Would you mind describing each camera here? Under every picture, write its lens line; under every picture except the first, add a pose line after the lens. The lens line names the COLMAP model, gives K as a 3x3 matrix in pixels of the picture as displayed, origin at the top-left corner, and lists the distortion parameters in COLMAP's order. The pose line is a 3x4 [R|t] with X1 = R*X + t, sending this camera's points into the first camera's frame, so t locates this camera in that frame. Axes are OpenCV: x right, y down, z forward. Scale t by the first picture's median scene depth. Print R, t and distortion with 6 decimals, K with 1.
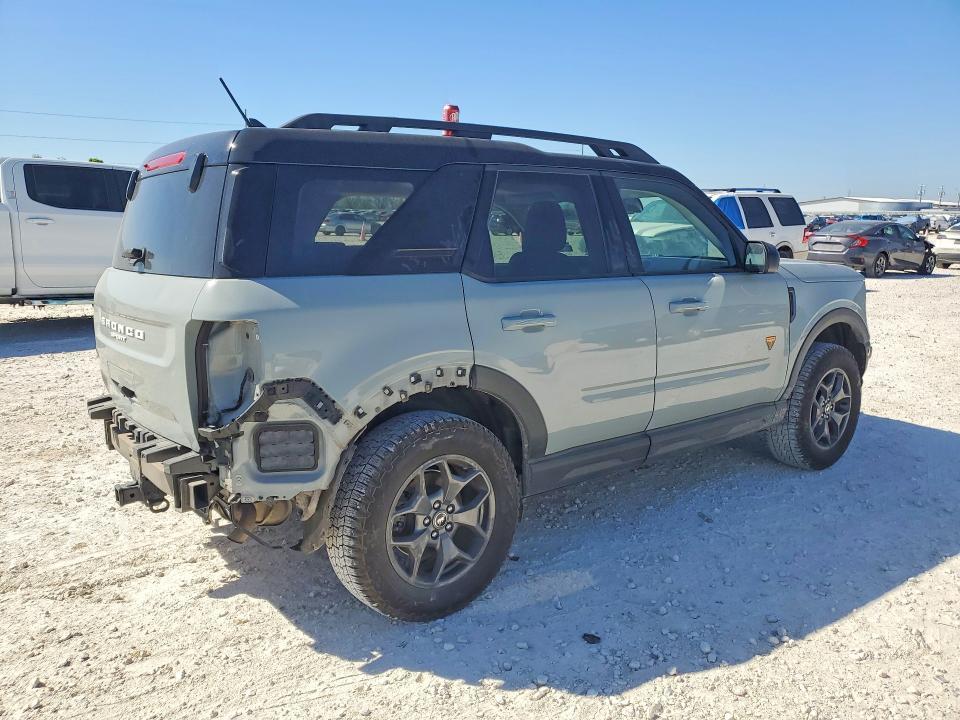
lens RADIAL K [[761.6, 0, 480.0], [0, 761.6, 360.0], [0, 0, 1]] dist [0.008053, 0.002091]
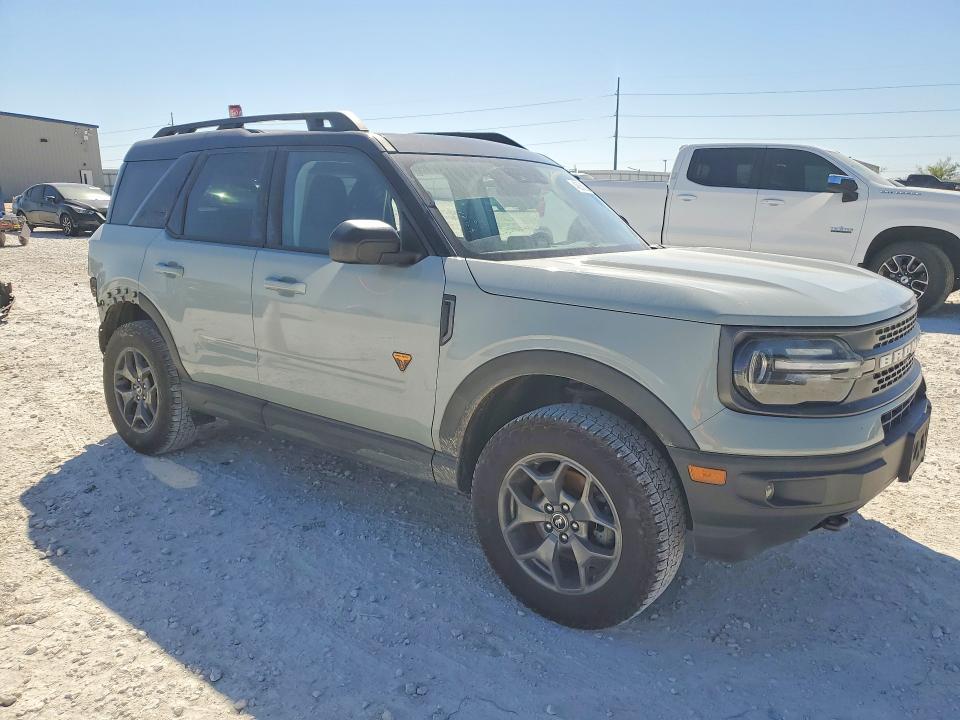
lens RADIAL K [[761.6, 0, 480.0], [0, 761.6, 360.0], [0, 0, 1]] dist [0.008053, 0.002091]
pose [[0.233087, 0.205453, -0.950505, 1.347624], [-0.180366, 0.969602, 0.165351, -0.195277], [0.955583, 0.132898, 0.263058, 1.077057]]
